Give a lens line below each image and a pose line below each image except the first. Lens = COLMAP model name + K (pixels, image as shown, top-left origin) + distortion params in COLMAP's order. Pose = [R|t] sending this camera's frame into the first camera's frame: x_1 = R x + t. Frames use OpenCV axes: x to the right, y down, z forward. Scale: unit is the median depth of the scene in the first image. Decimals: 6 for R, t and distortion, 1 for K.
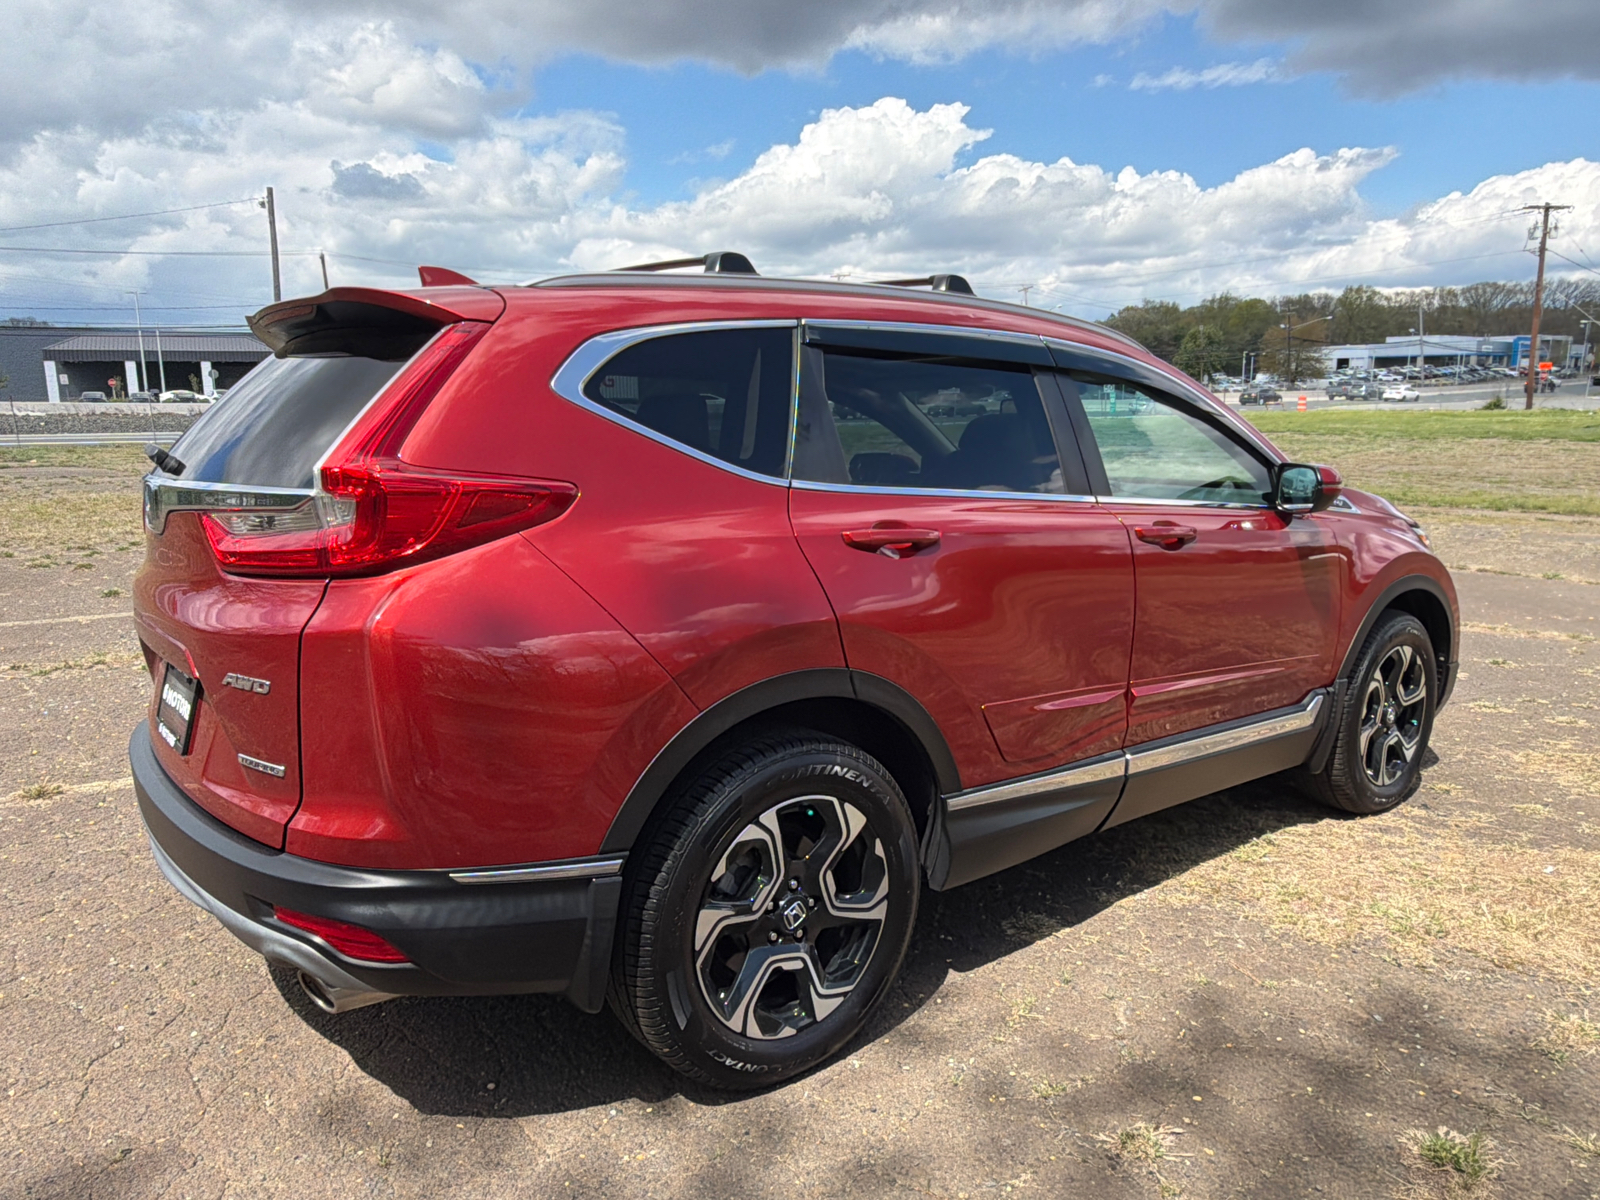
lens RADIAL K [[1128.1, 0, 794.7], [0, 1128.1, 603.9], [0, 0, 1]] dist [0.005963, -0.005280]
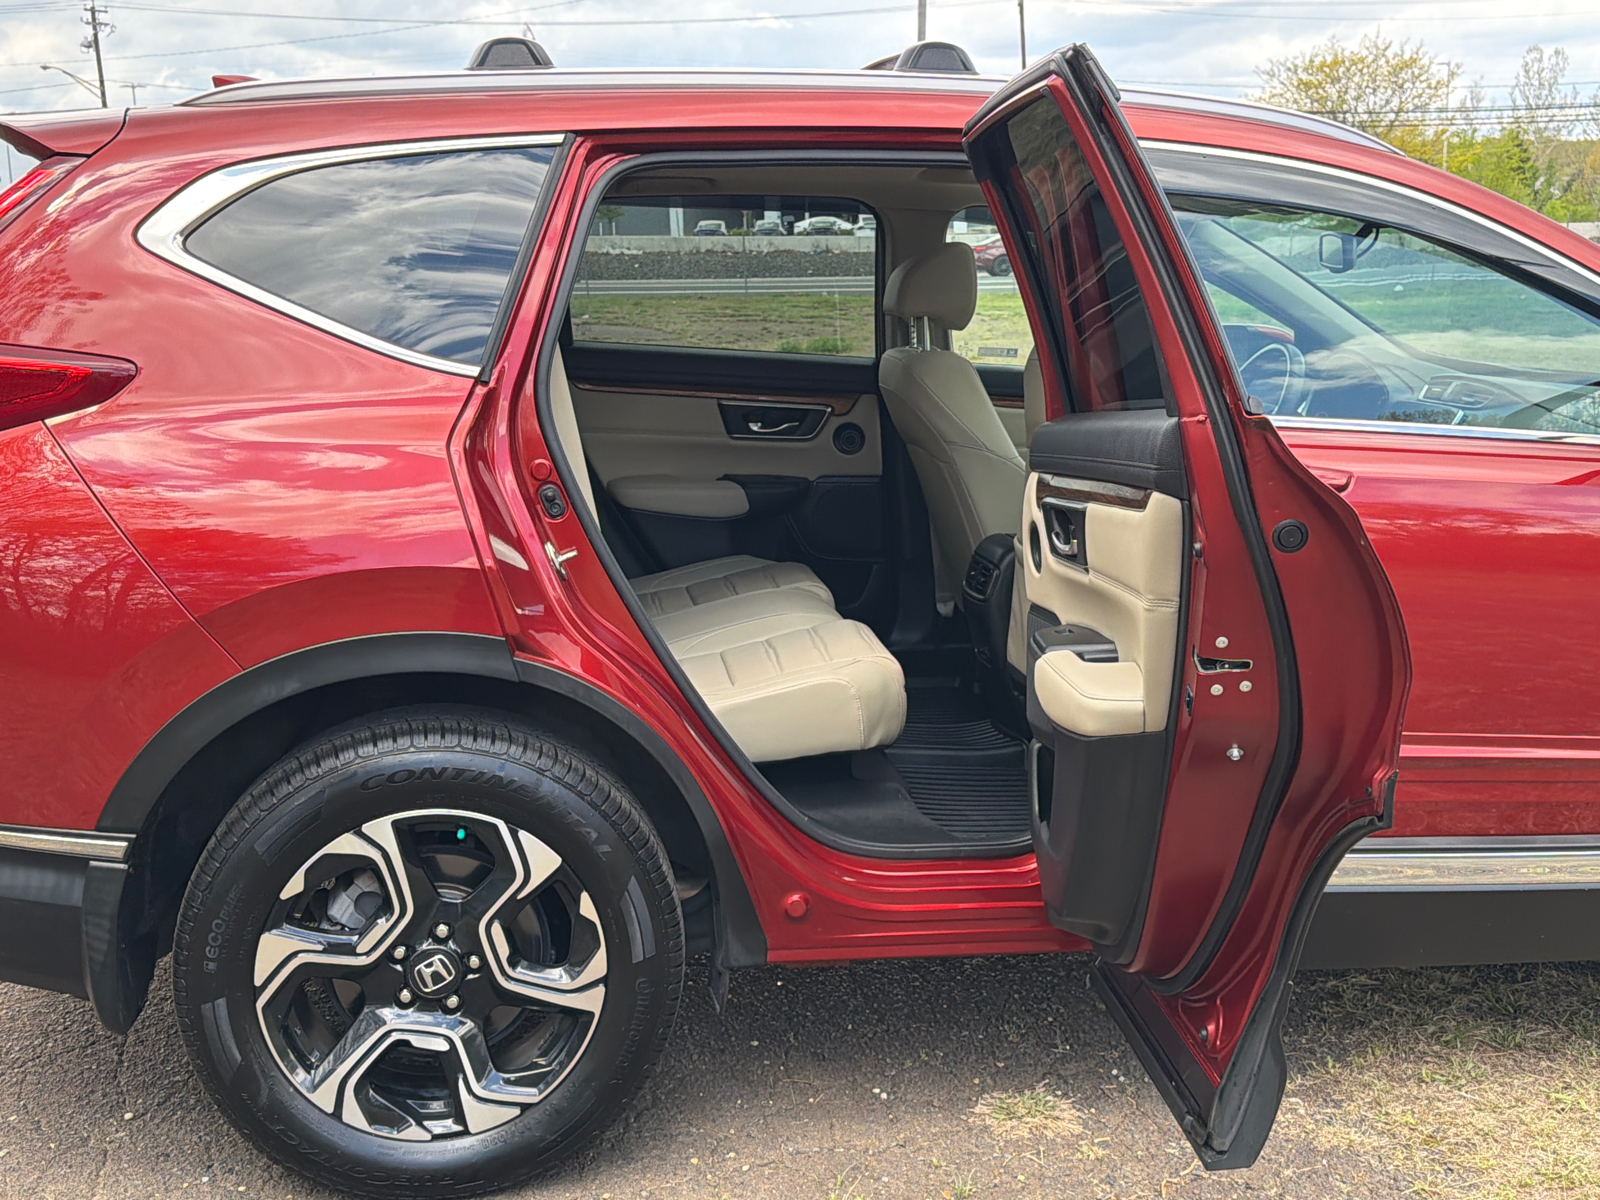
lens RADIAL K [[1848.5, 0, 793.8], [0, 1848.5, 606.8], [0, 0, 1]] dist [0.079513, 0.000000]
pose [[0.867806, 0.091368, -0.488430, 0.741693], [-0.079786, 0.995817, 0.044525, -0.026729], [0.490456, 0.000331, 0.871466, 0.081234]]
